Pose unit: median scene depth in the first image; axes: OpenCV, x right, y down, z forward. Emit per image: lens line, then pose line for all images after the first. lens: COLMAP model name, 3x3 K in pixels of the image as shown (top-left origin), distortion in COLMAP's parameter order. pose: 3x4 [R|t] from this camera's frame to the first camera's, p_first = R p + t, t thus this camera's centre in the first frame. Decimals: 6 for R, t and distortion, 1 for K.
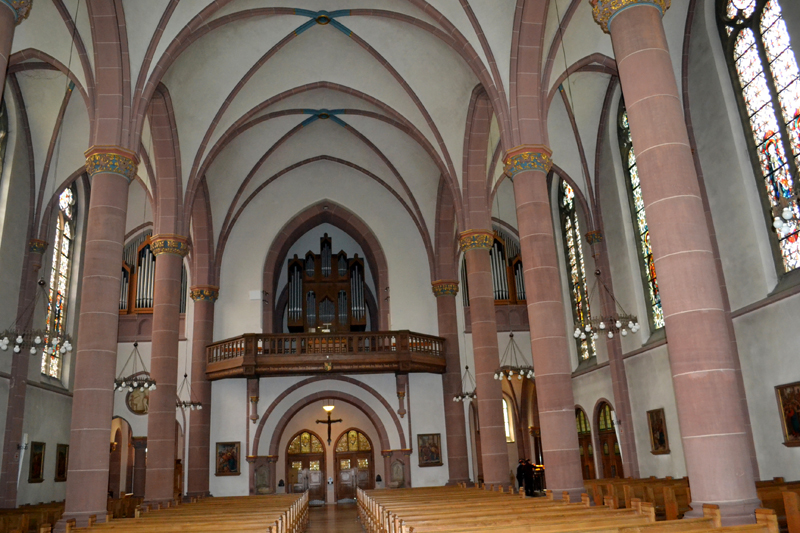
lens RADIAL K [[628.6, 0, 400.0], [0, 628.6, 266.5], [0, 0, 1]] dist [-0.065791, -0.002096]
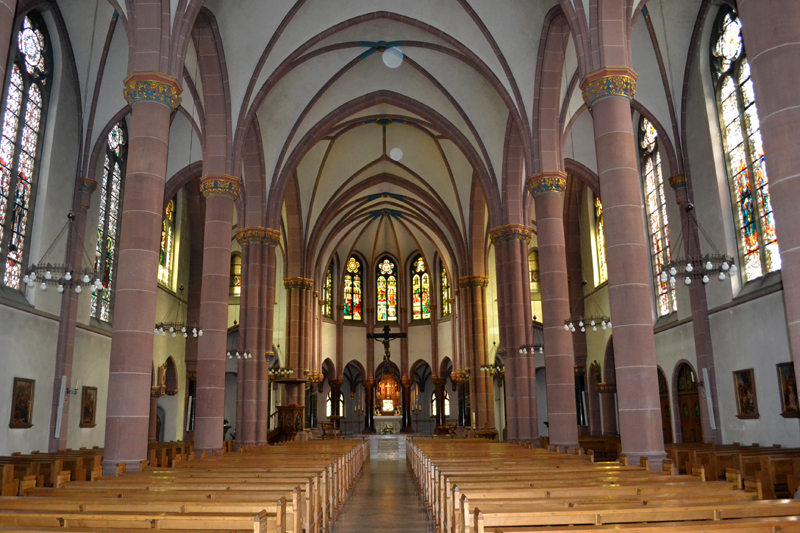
lens RADIAL K [[628.6, 0, 400.0], [0, 628.6, 266.5], [0, 0, 1]] dist [-0.065791, -0.002096]
pose [[0.995710, 0.014422, -0.091403, -0.007959], [-0.008248, 0.997681, 0.067560, 0.021840], [0.092165, -0.066516, 0.993520, 0.067907]]
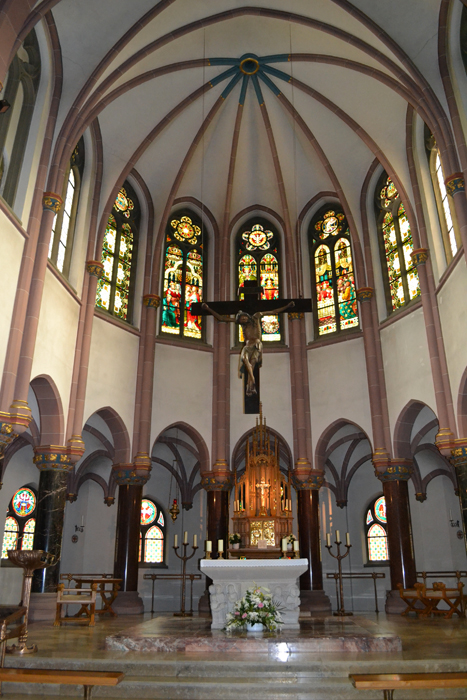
lens RADIAL K [[550.0, 0, 233.5], [0, 550.0, 350.0], [0, 0, 1]] dist [-0.065791, -0.002096]
pose [[0.983262, -0.019125, -0.181190, -0.049272], [0.005976, 0.997326, -0.072842, 0.155750], [0.182098, 0.070540, 0.980747, 0.492649]]
